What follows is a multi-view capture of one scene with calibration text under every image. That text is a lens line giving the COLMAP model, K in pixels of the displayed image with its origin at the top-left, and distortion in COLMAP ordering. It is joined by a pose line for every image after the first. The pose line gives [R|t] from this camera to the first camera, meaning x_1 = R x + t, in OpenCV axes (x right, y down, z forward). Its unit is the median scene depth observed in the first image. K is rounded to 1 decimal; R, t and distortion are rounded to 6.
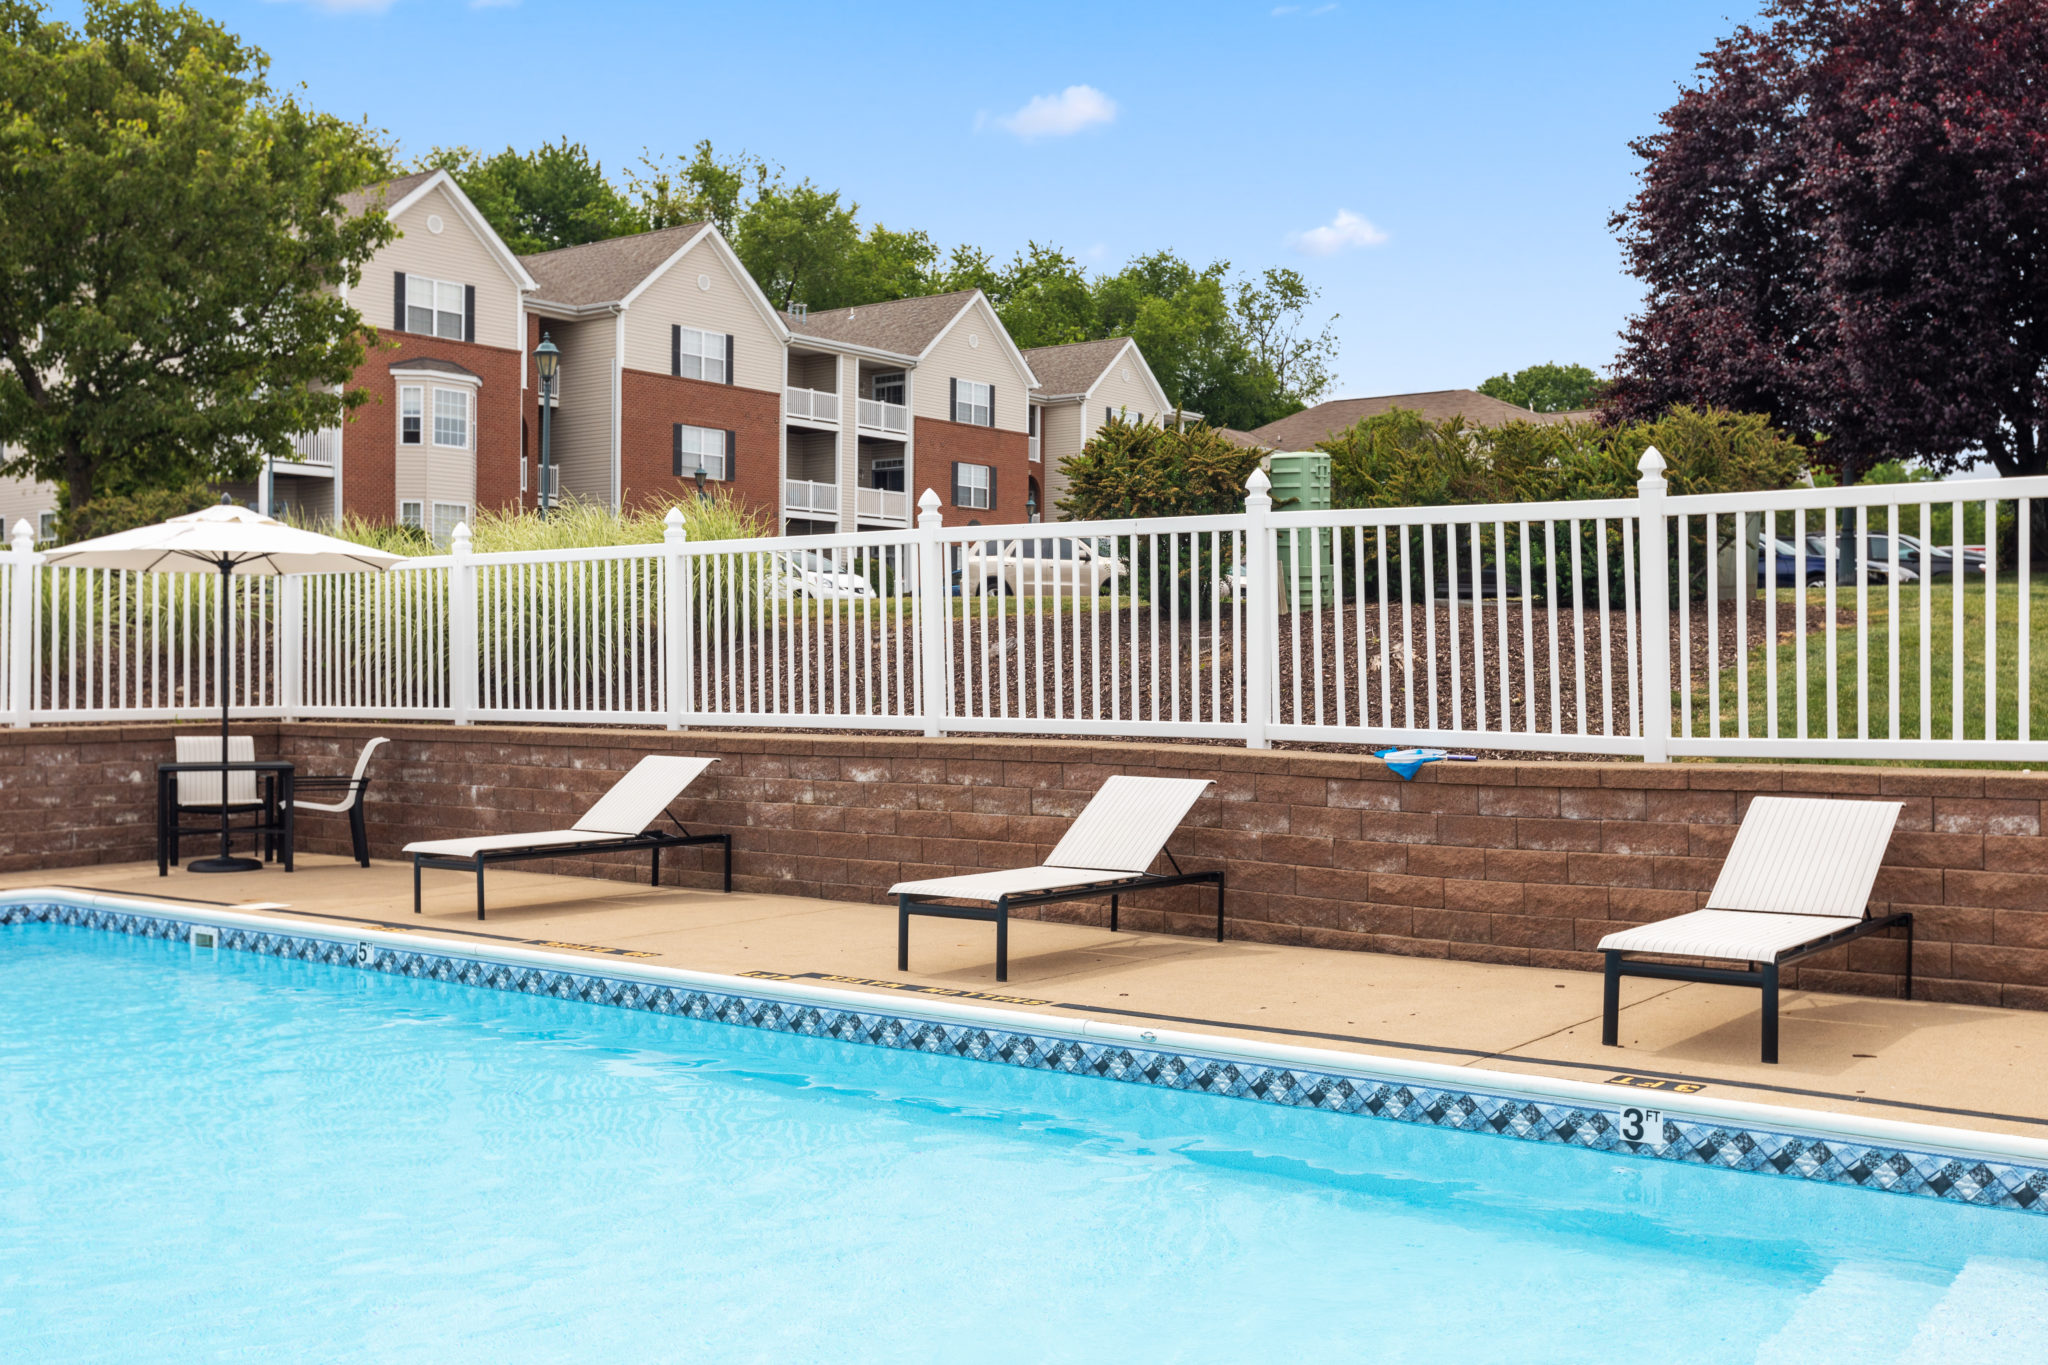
lens RADIAL K [[2011.5, 0, 1025.1], [0, 2011.5, 671.7], [0, 0, 1]] dist [-0.014491, 0.000000]
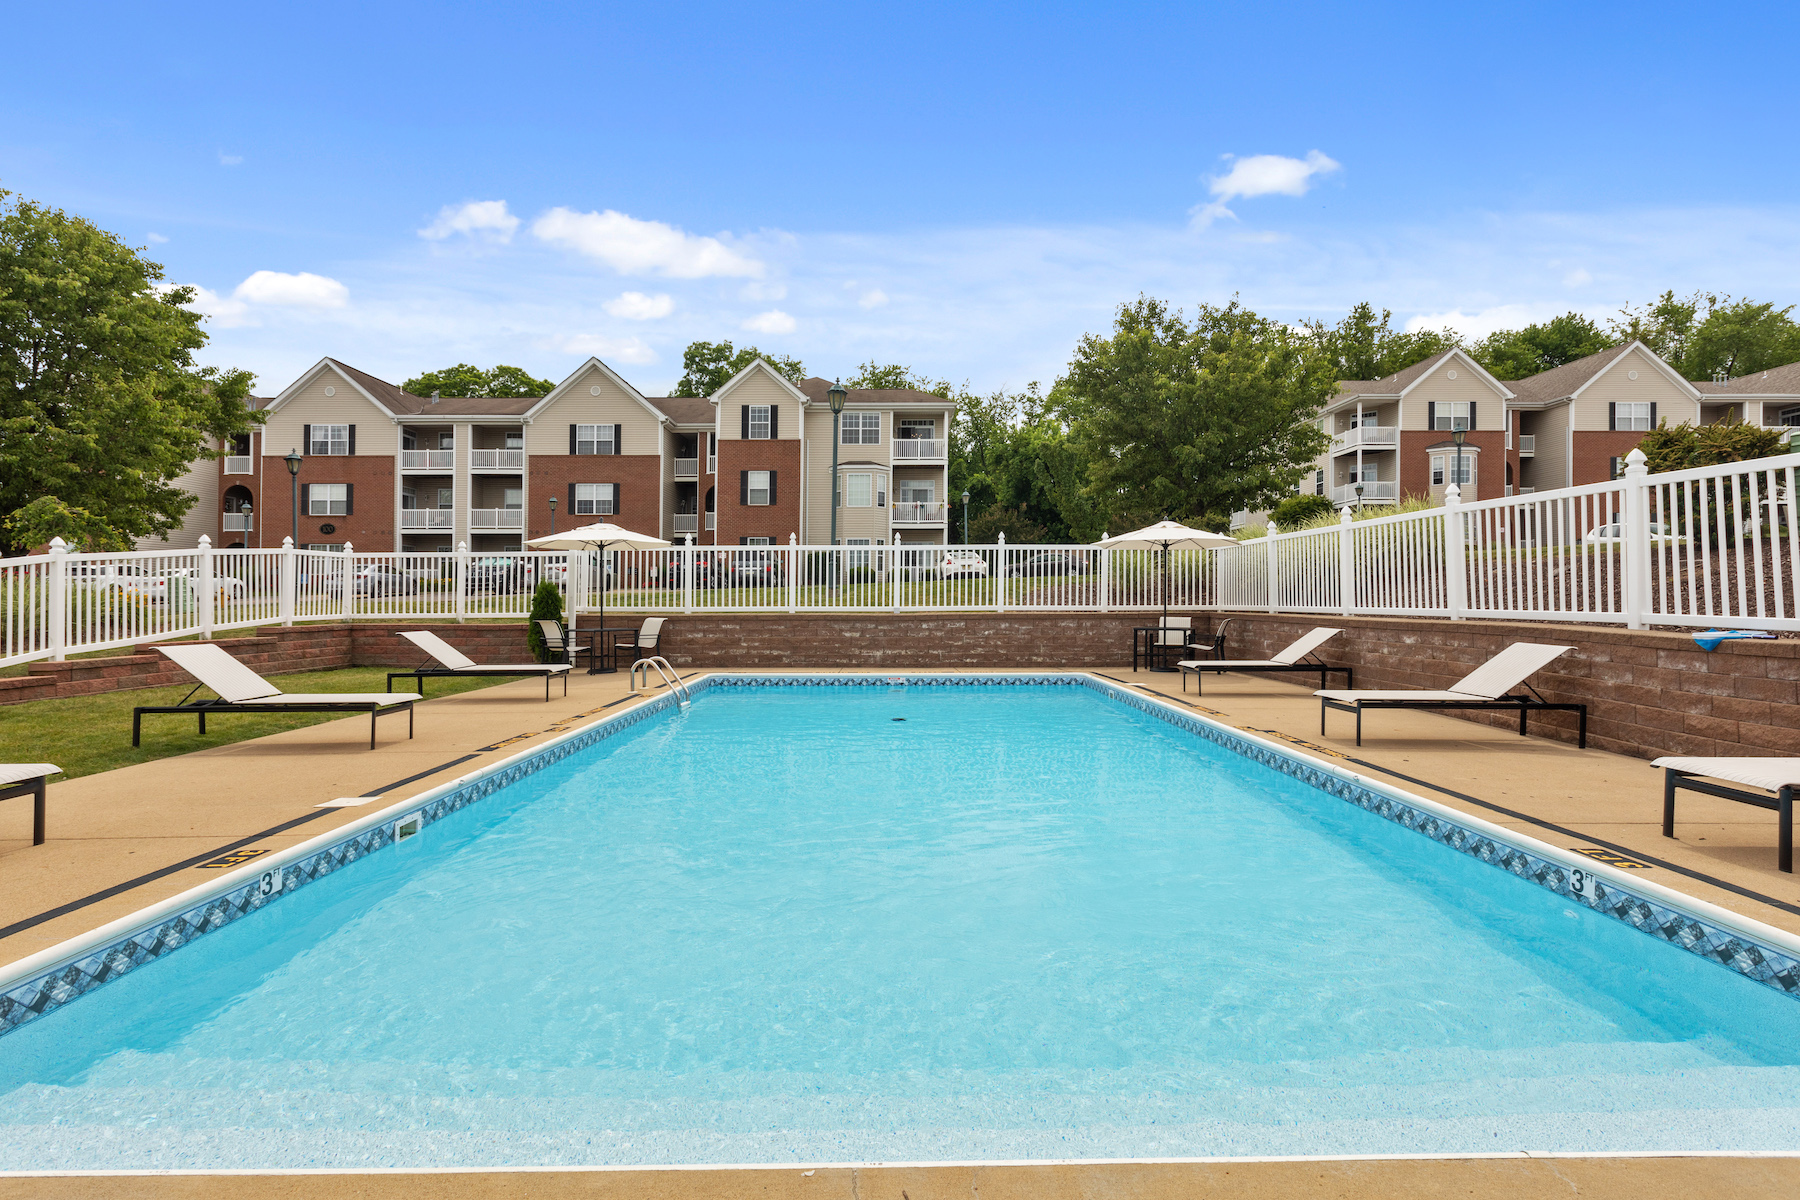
lens RADIAL K [[857.7, 0, 889.7], [0, 857.7, 604.4], [0, 0, 1]] dist [-0.004560, -0.002229]
pose [[0.594416, 0.003126, -0.804151, 0.269468], [0.002024, 0.999983, 0.005383, 0.012854], [0.804155, -0.004827, 0.594400, 0.130969]]
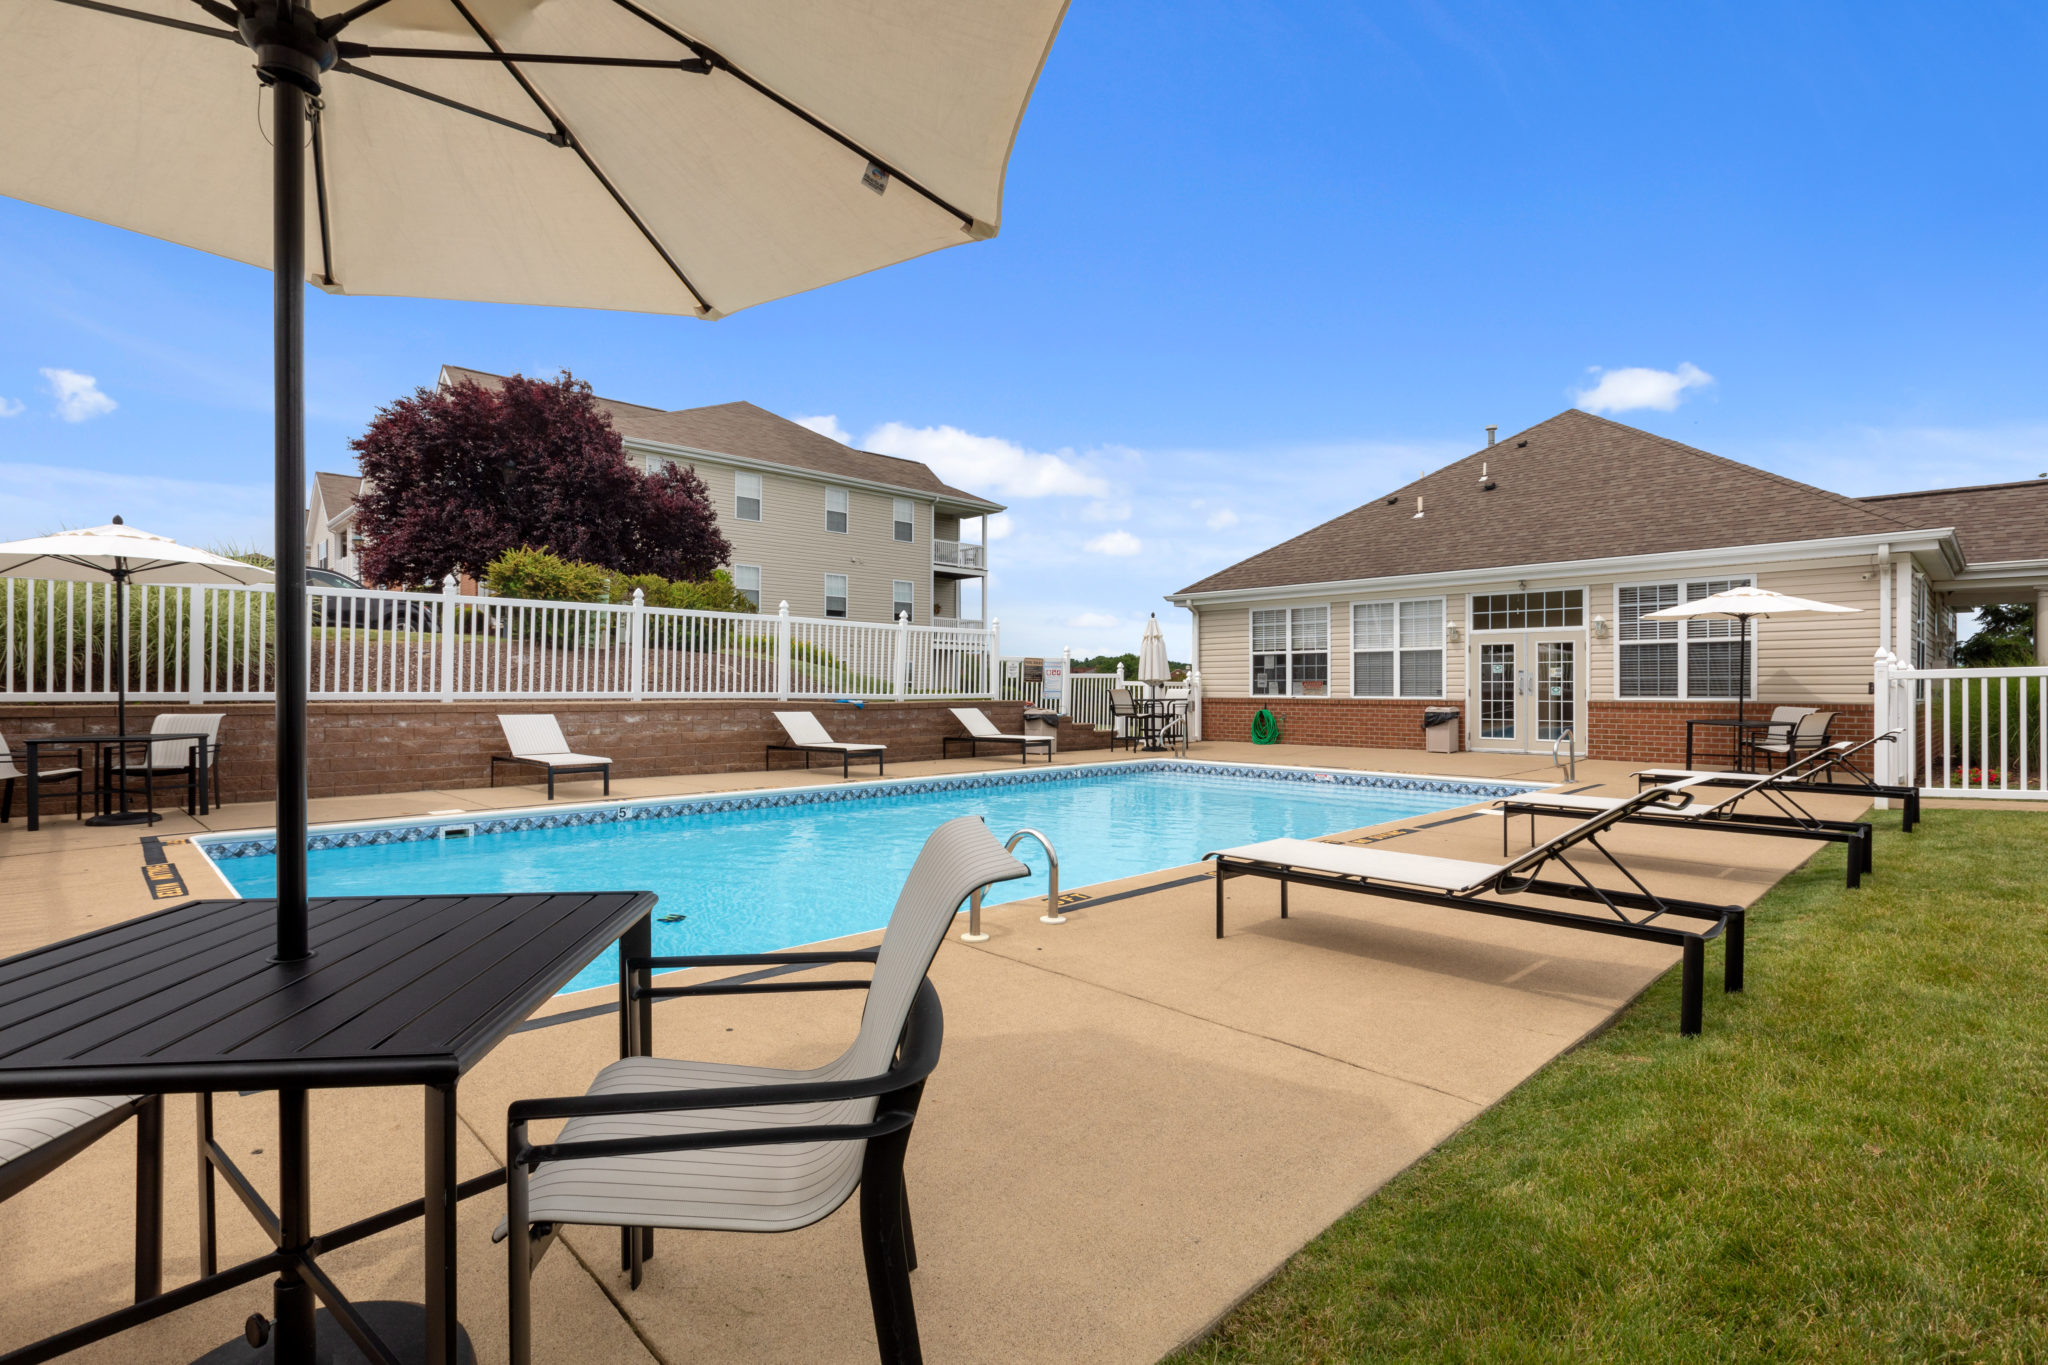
lens RADIAL K [[975.8, 0, 1023.2], [0, 975.8, 680.9], [0, 0, 1]] dist [-0.004560, -0.002229]
pose [[0.178643, 0.004107, 0.983905, -1.021183], [-0.003928, 0.999986, -0.003461, 0.011861], [-0.983906, -0.003246, 0.178656, 0.388634]]
